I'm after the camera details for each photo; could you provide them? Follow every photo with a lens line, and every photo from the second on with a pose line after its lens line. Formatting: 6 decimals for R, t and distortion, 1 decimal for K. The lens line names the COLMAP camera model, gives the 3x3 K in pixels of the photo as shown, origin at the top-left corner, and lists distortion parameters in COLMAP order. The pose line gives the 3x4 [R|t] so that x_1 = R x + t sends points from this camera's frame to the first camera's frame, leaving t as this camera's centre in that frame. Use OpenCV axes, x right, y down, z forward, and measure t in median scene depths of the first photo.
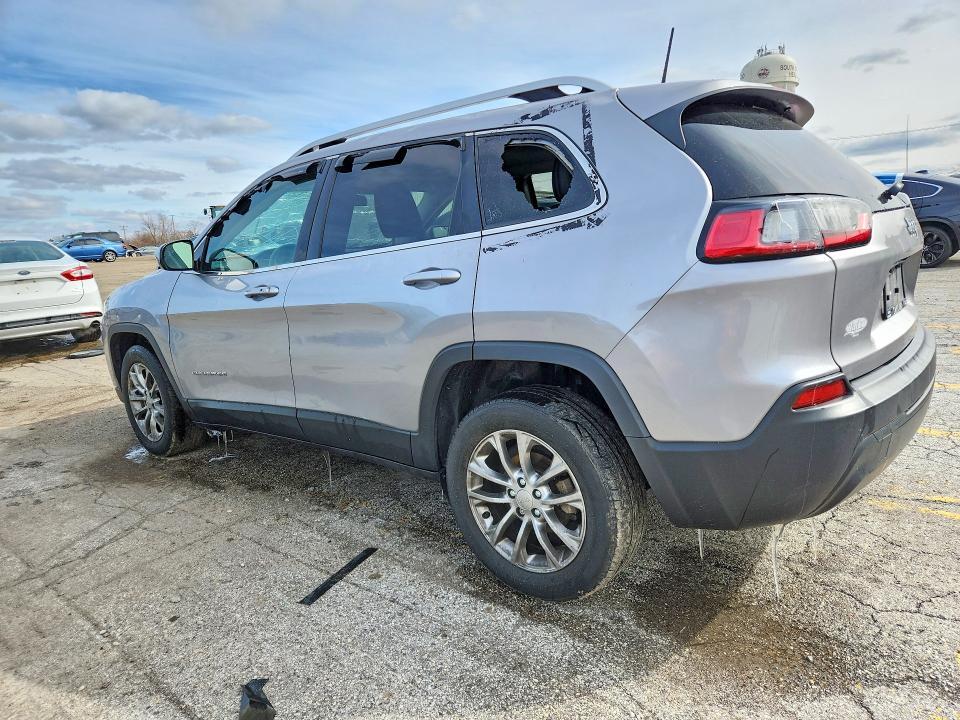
lens RADIAL K [[664.8, 0, 480.0], [0, 664.8, 360.0], [0, 0, 1]] dist [0.024299, -0.002540]
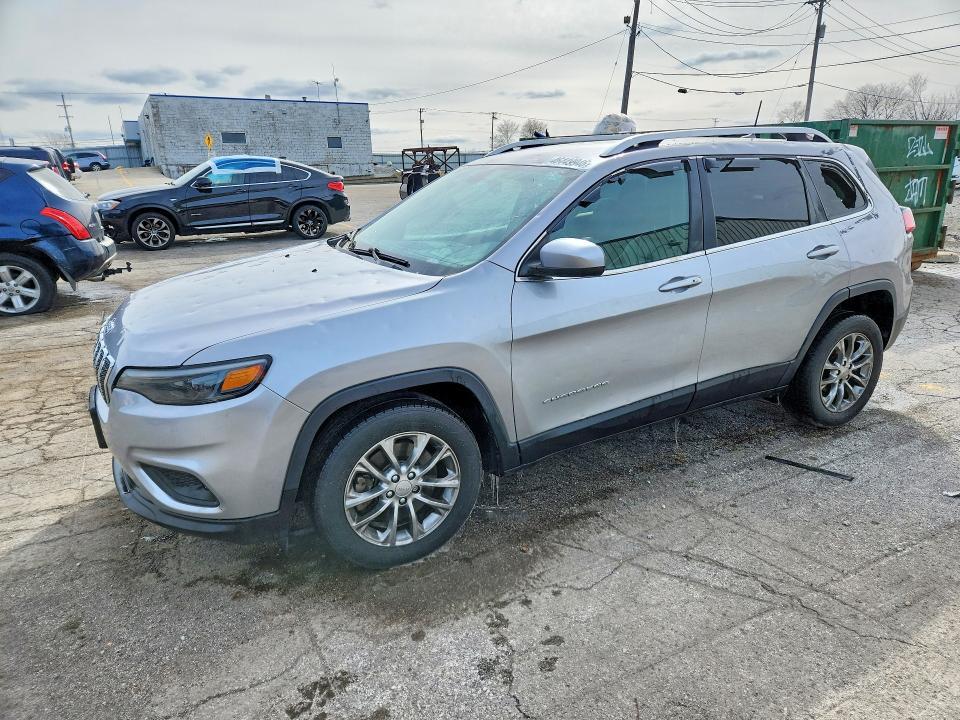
lens RADIAL K [[656.5, 0, 480.1], [0, 656.5, 383.0], [0, 0, 1]] dist [0.022105, -0.001638]
pose [[0.342055, -0.243971, 0.907456, -1.435076], [0.171880, 0.965659, 0.194831, -0.211251], [-0.923827, 0.089331, 0.372243, 0.940206]]
